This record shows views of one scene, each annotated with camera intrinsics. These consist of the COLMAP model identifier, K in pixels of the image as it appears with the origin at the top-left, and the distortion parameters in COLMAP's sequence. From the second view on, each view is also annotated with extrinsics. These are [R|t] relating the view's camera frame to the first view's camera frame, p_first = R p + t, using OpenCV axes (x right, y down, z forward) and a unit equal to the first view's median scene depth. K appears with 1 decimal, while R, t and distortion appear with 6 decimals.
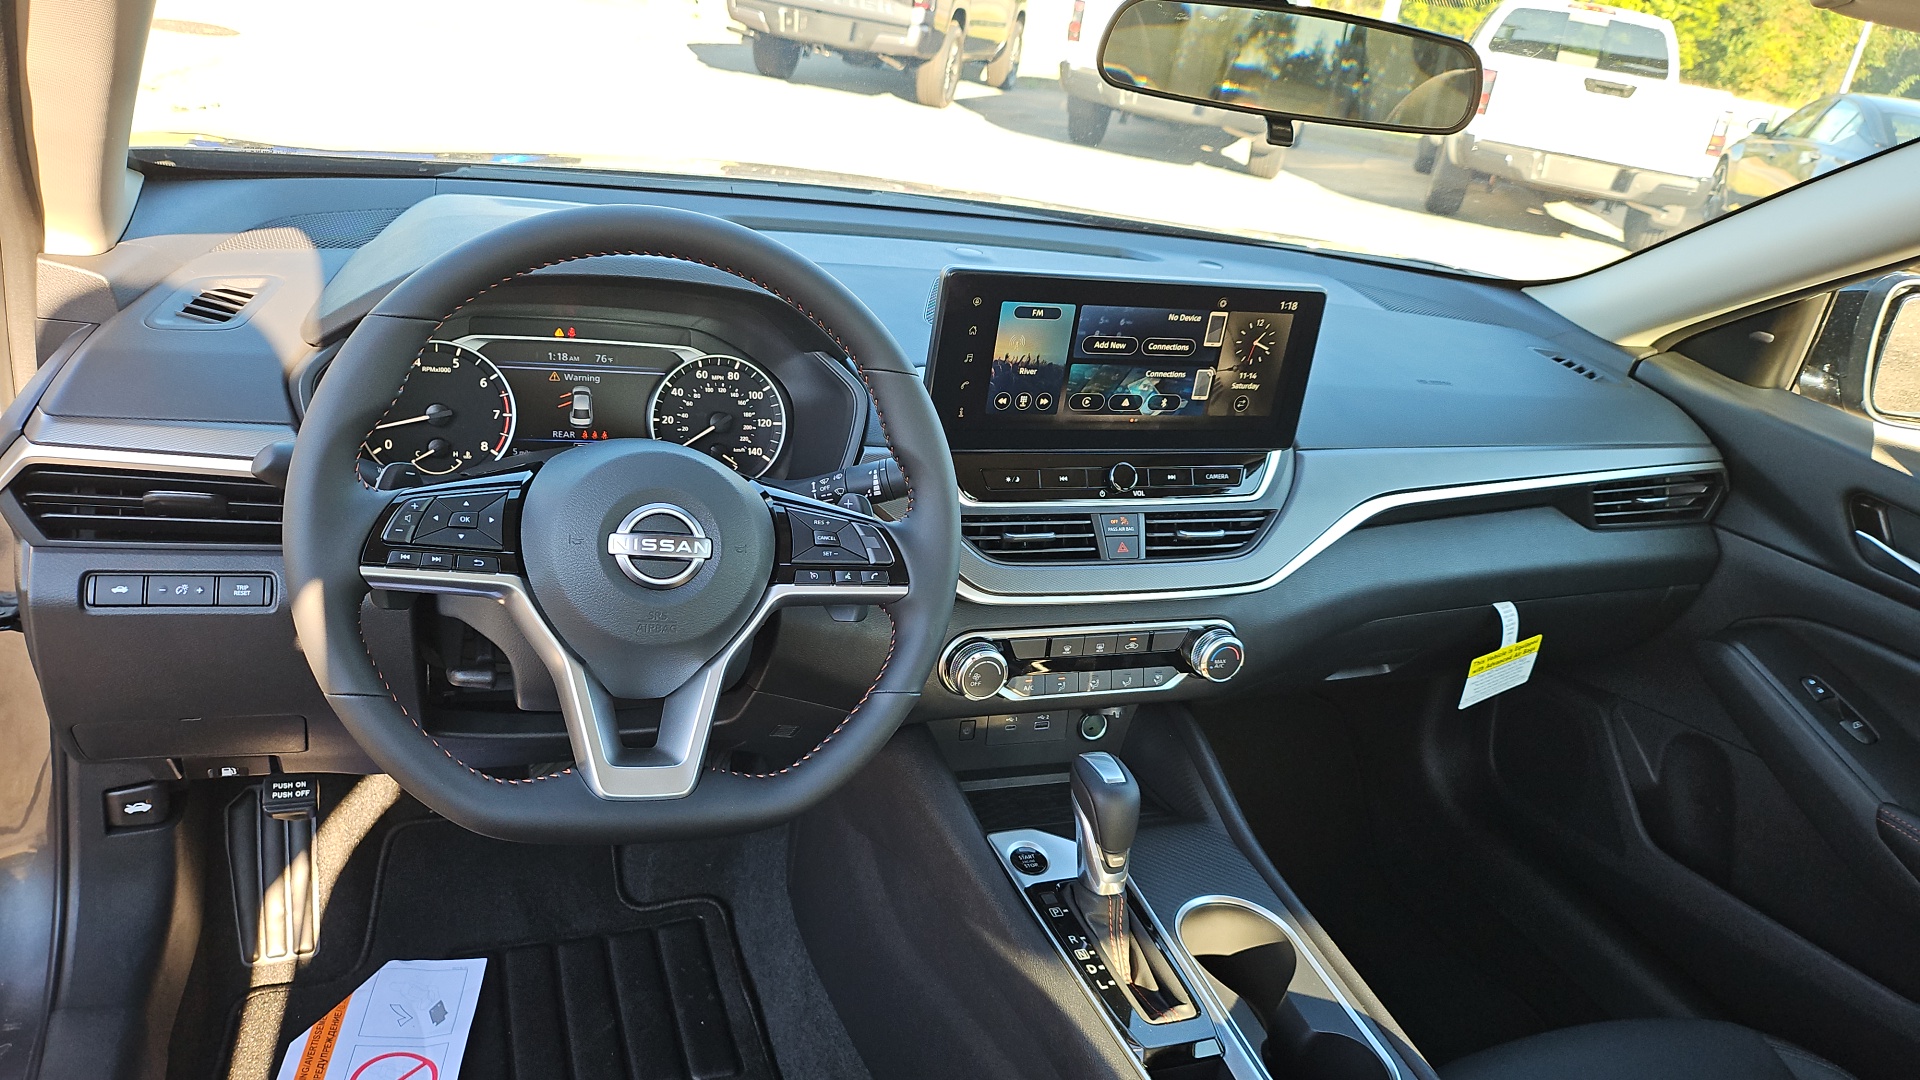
lens RADIAL K [[1348.2, 0, 997.6], [0, 1348.2, 542.0], [0, 0, 1]] dist [0.007278, 0.002047]
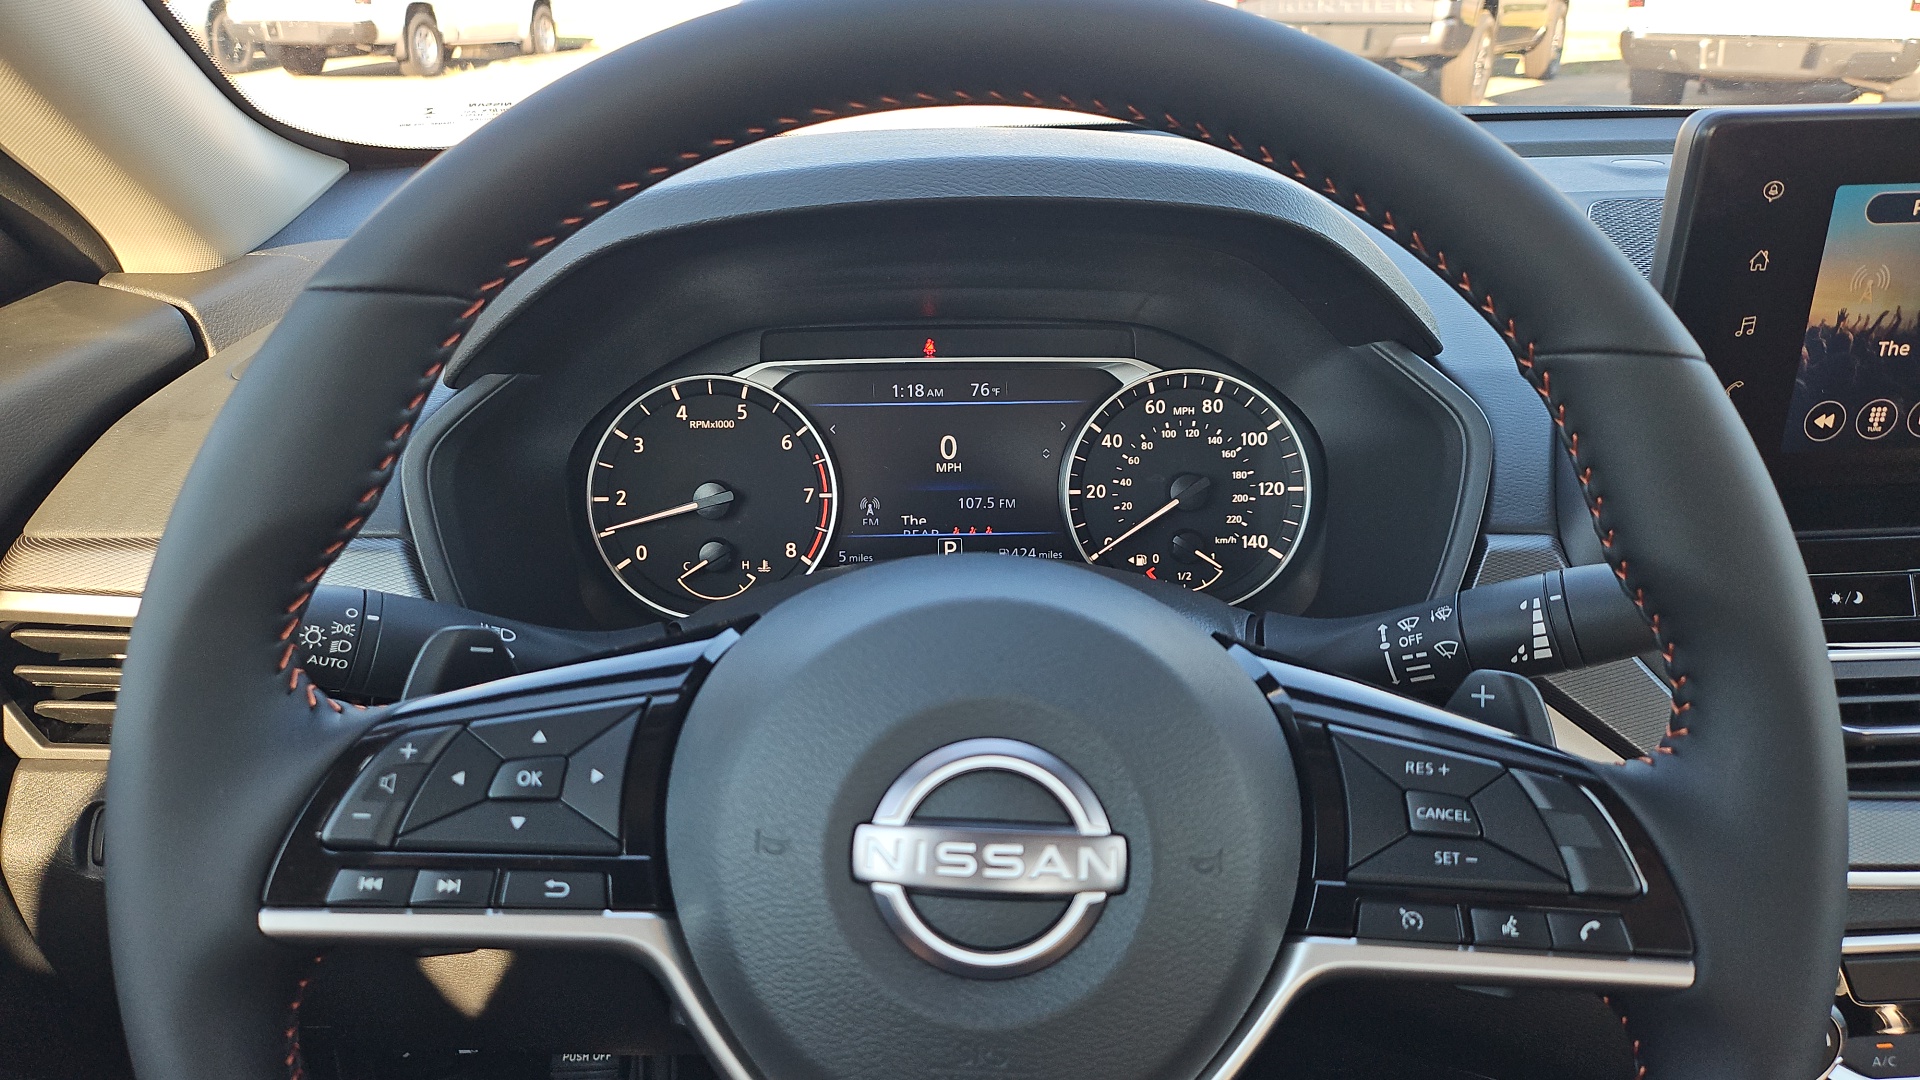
lens RADIAL K [[1357.1, 0, 971.8], [0, 1357.1, 538.9], [0, 0, 1]] dist [0.072159, -0.080490]
pose [[0.923944, -0.024254, -0.381759, -0.082716], [0.010260, 0.999200, -0.038651, -0.052915], [0.382391, 0.031795, 0.923453, 0.491227]]
